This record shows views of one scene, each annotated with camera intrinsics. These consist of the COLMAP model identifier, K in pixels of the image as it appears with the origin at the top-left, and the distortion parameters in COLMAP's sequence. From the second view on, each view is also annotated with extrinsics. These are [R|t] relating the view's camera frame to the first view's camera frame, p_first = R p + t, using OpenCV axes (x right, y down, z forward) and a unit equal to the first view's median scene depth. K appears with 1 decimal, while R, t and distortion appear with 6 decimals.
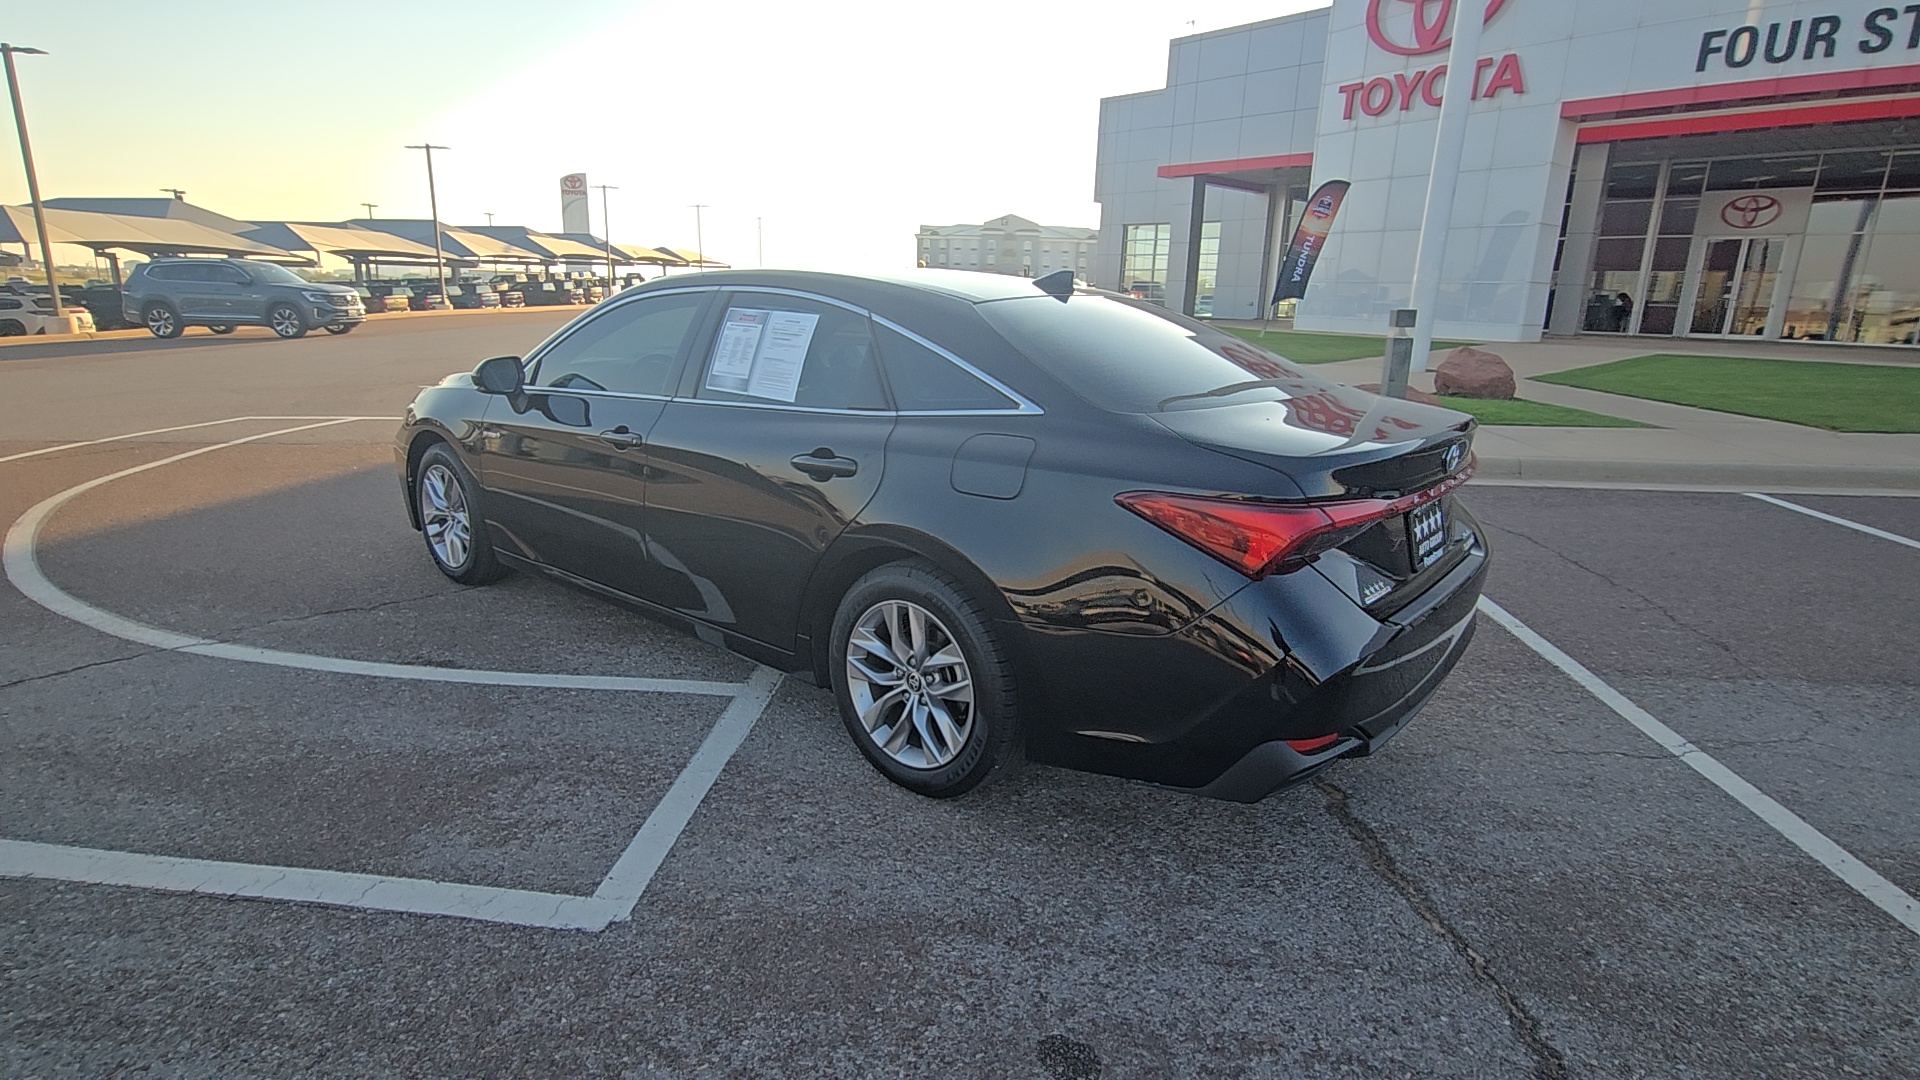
lens RADIAL K [[966.3, 0, 955.2], [0, 966.3, 555.4], [0, 0, 1]] dist [0.001225, -0.000557]
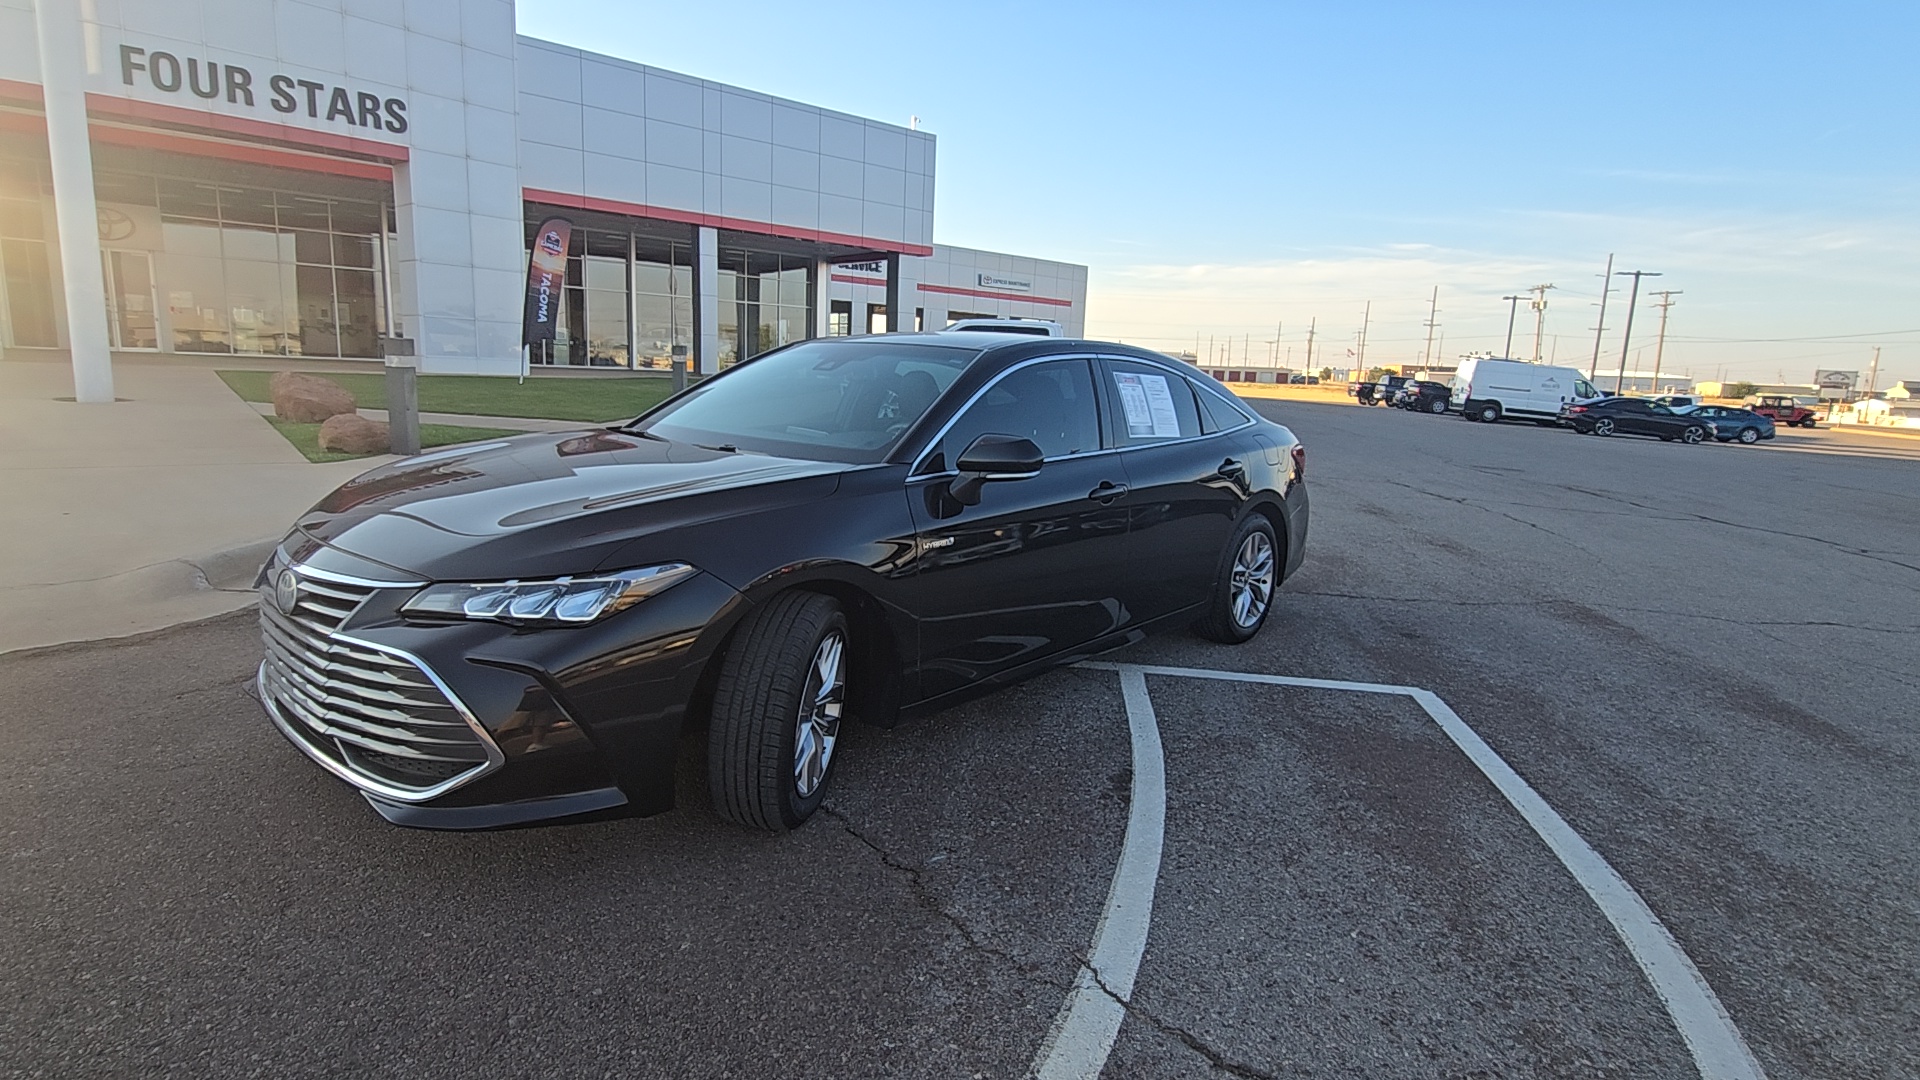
lens RADIAL K [[966.3, 0, 953.6], [0, 966.3, 550.1], [0, 0, 1]] dist [0.001225, -0.000557]
pose [[0.032012, -0.211485, 0.976857, -0.474186], [0.220249, 0.954825, 0.199497, -0.104691], [-0.974918, 0.208765, 0.077145, 0.363308]]
